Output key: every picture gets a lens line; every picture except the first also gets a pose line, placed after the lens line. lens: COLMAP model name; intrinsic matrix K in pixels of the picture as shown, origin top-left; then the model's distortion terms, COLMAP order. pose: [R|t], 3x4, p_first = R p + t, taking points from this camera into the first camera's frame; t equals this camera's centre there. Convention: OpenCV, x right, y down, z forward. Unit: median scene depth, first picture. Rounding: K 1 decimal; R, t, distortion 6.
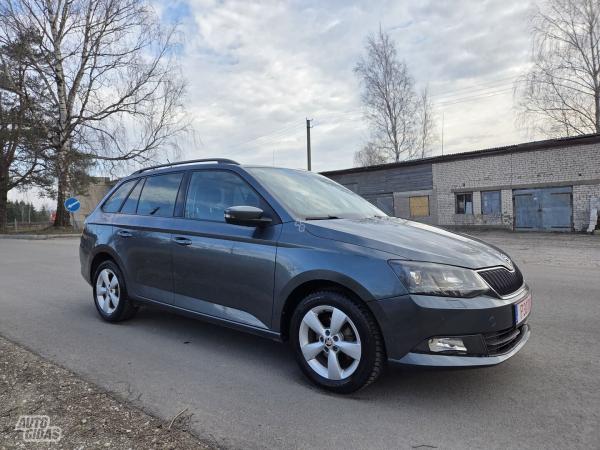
lens RADIAL K [[400.6, 0, 301.8], [0, 400.6, 229.2], [0, 0, 1]] dist [0.044026, -0.023342]
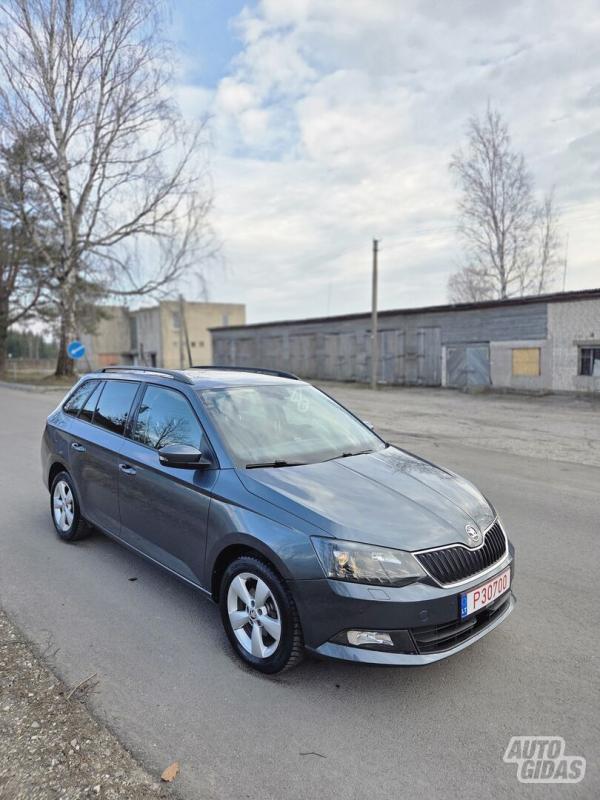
lens RADIAL K [[534.1, 0, 300.0], [0, 534.1, 400.3], [0, 0, 1]] dist [0.044026, -0.023342]
pose [[0.989463, 0.042035, -0.138548, 0.034456], [-0.035308, 0.998091, 0.050665, -0.028386], [0.140413, -0.045240, 0.989059, -0.016656]]
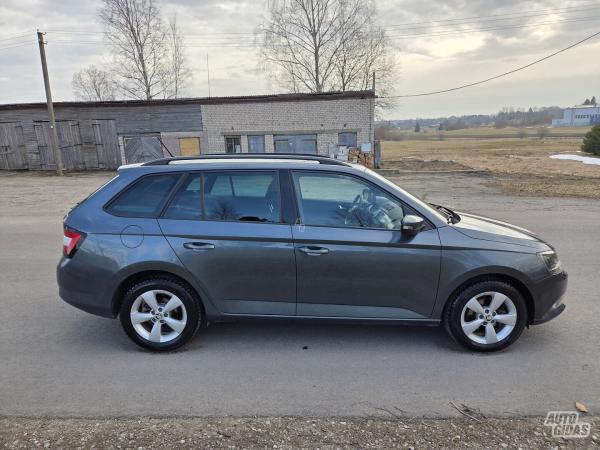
lens RADIAL K [[400.6, 0, 301.7], [0, 400.6, 226.2], [0, 0, 1]] dist [0.044026, -0.023342]
pose [[0.792314, -0.111150, 0.599903, -0.128349], [0.017102, 0.986925, 0.160271, -0.025932], [-0.609873, -0.116726, 0.783856, 0.040219]]
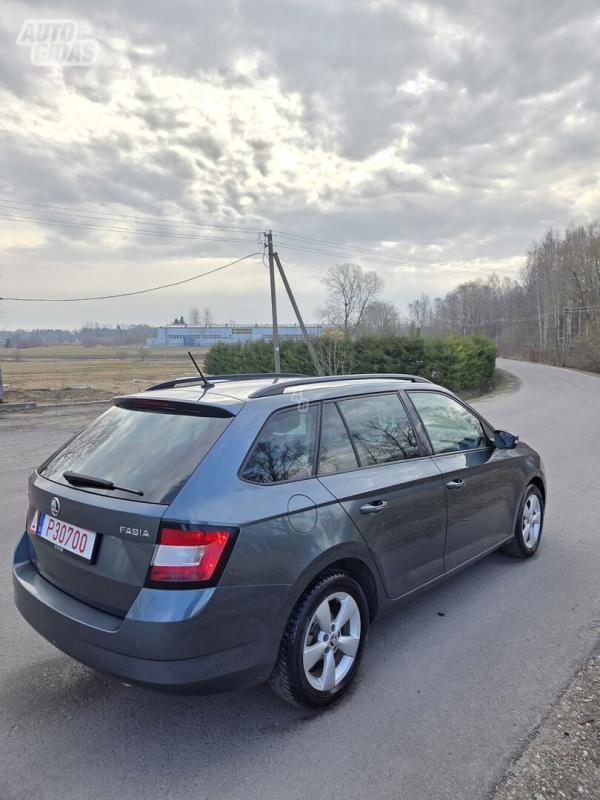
lens RADIAL K [[534.1, 0, 300.9], [0, 534.1, 393.5], [0, 0, 1]] dist [0.044026, -0.023342]
pose [[0.088583, -0.045860, 0.995013, -0.699019], [0.053892, 0.997697, 0.041186, -0.061011], [-0.994610, 0.049975, 0.090850, 1.106226]]
